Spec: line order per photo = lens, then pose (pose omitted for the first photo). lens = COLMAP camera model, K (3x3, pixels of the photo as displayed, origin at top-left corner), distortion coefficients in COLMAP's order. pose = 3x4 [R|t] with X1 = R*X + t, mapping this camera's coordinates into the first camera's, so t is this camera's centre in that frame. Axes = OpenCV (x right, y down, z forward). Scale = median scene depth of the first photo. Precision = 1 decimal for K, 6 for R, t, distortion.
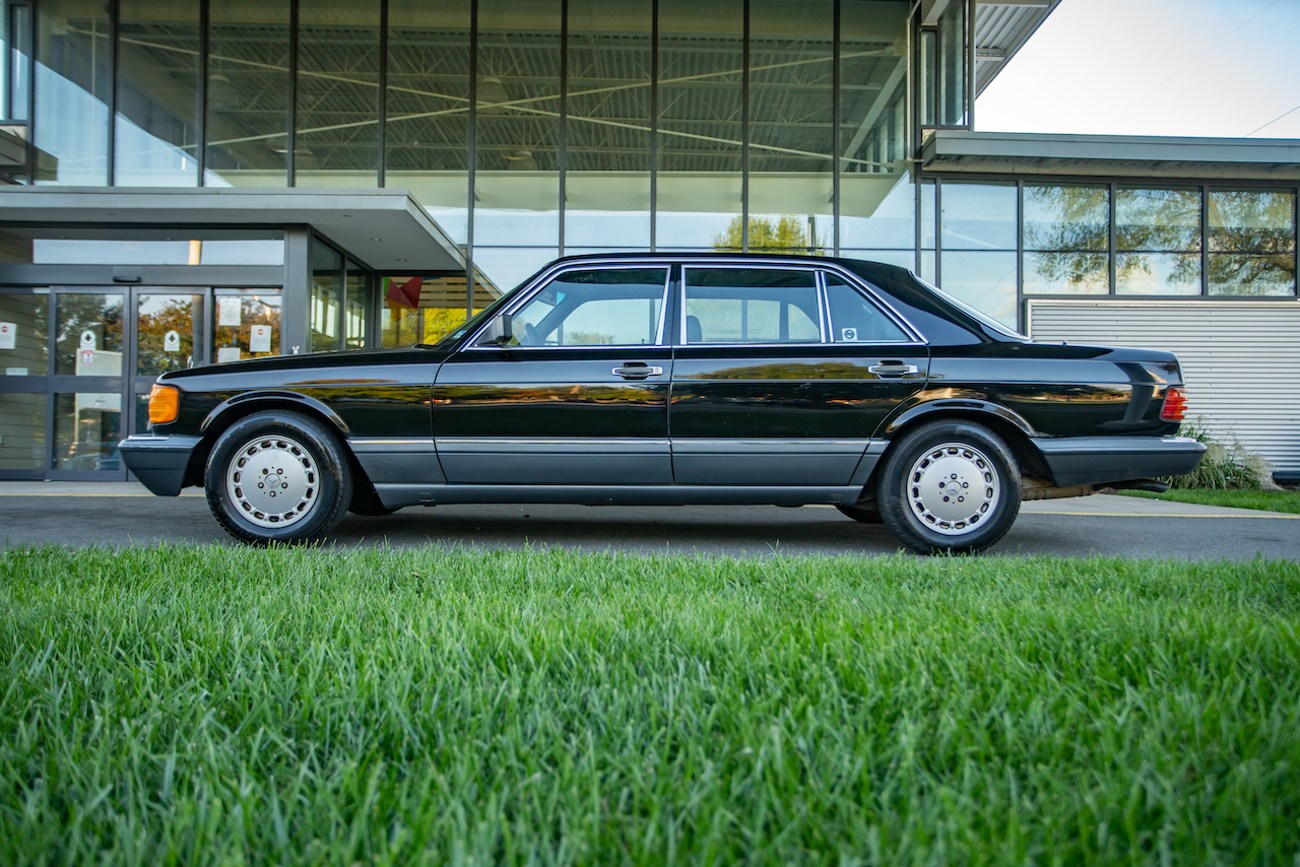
lens RADIAL K [[1056.1, 0, 650.0], [0, 1056.1, 433.5], [0, 0, 1]] dist [0.006763, 0.010247]
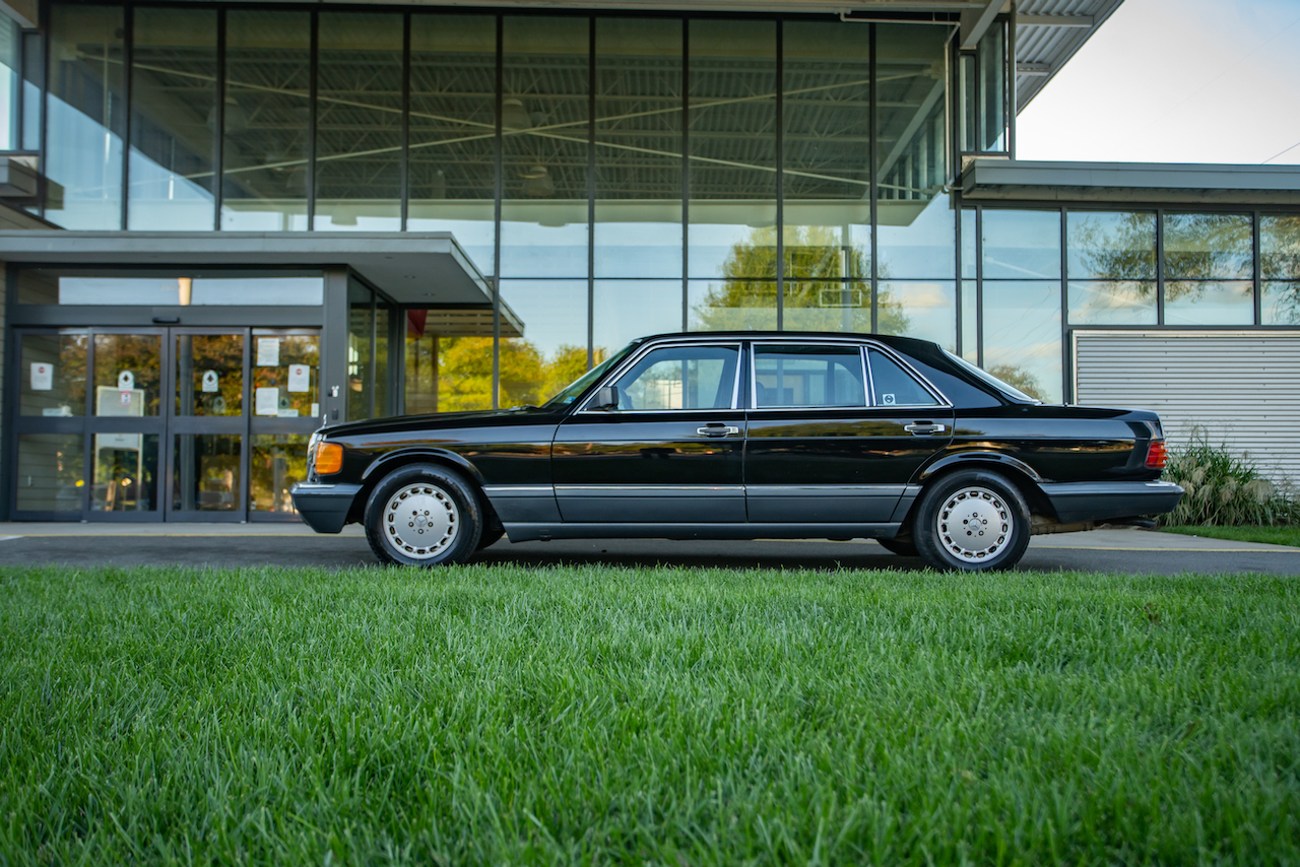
lens RADIAL K [[1292.5, 0, 650.0], [0, 1292.5, 433.5], [0, 0, 1]] dist [0.025823, 0.008808]
pose [[0.999982, -0.004167, 0.004322, -0.042503], [0.004260, 0.999755, -0.021721, -0.009988], [-0.004231, 0.021739, 0.999755, -0.222516]]
